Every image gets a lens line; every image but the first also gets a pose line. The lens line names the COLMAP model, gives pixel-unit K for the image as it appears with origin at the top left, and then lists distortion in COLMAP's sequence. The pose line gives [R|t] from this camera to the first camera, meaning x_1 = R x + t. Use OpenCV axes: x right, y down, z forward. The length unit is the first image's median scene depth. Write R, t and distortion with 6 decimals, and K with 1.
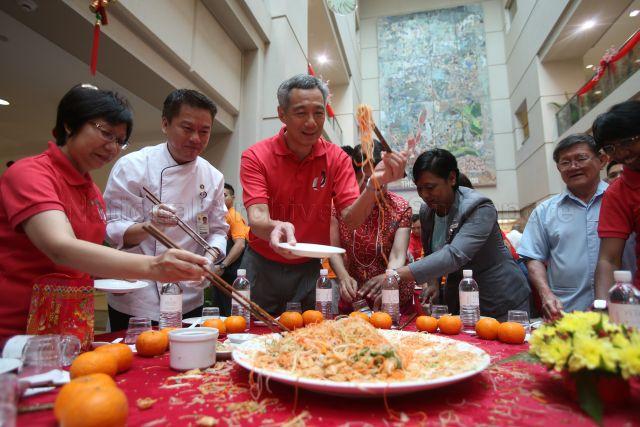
lens RADIAL K [[370.1, 0, 320.0], [0, 370.1, 213.5], [0, 0, 1]] dist [-0.042908, 0.034710]
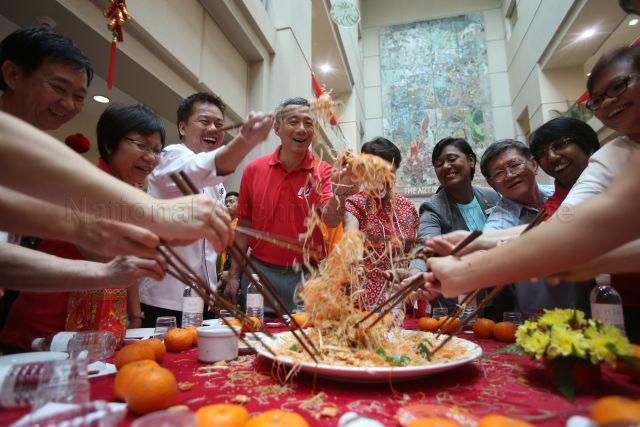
lens RADIAL K [[370.1, 0, 320.0], [0, 370.1, 213.5], [0, 0, 1]] dist [-0.042908, 0.034710]
pose [[0.999967, -0.001680, -0.007887, -0.020595], [0.001540, 0.999843, -0.017656, -0.007663], [0.007916, 0.017643, 0.999813, -0.105203]]
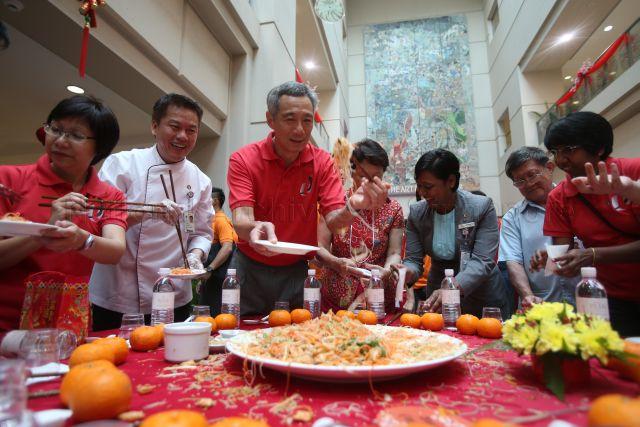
lens RADIAL K [[370.1, 0, 320.0], [0, 370.1, 213.5], [0, 0, 1]] dist [-0.042908, 0.034710]
pose [[0.999310, 0.005443, 0.036740, -0.007714], [-0.004928, 0.999889, -0.014083, 0.013967], [-0.036812, 0.013892, 0.999226, -0.048312]]
